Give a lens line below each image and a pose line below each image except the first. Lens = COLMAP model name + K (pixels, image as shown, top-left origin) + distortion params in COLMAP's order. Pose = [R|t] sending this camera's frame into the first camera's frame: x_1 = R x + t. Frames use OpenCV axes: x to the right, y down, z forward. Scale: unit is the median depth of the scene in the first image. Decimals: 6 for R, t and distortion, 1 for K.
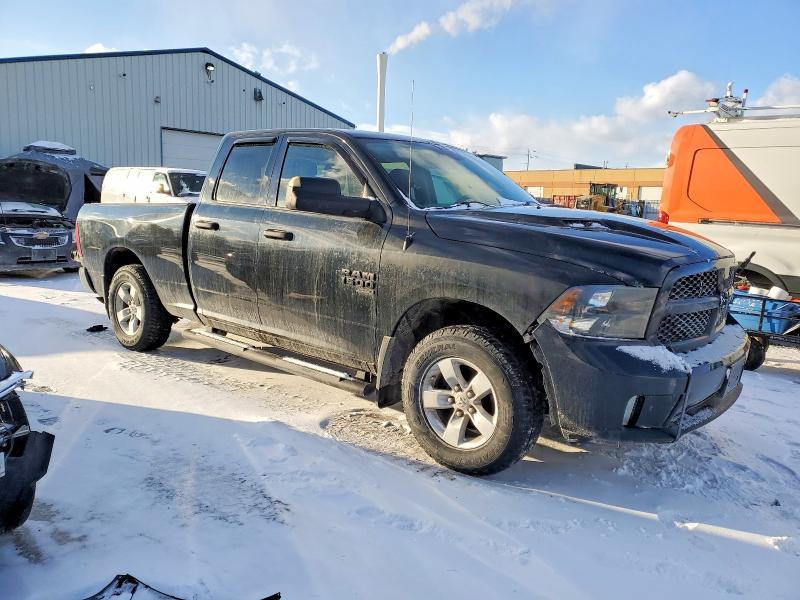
lens RADIAL K [[610.9, 0, 400.0], [0, 610.9, 300.0], [0, 0, 1]] dist [0.007062, 0.006638]
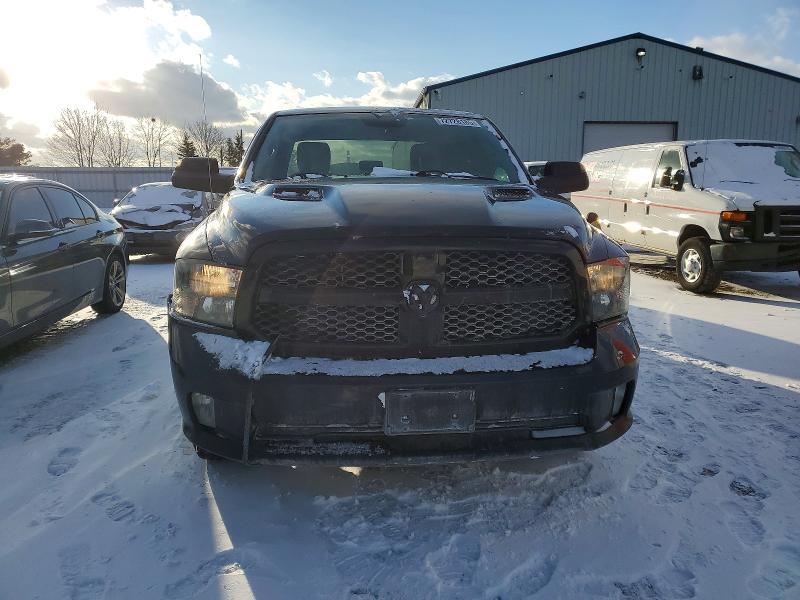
lens RADIAL K [[614.7, 0, 411.6], [0, 614.7, 300.4], [0, 0, 1]] dist [0.024648, 0.005591]
pose [[0.734669, 0.084951, -0.673086, 0.112336], [-0.080544, 0.996034, 0.037797, -0.002455], [0.673628, 0.026445, 0.738598, 0.055253]]
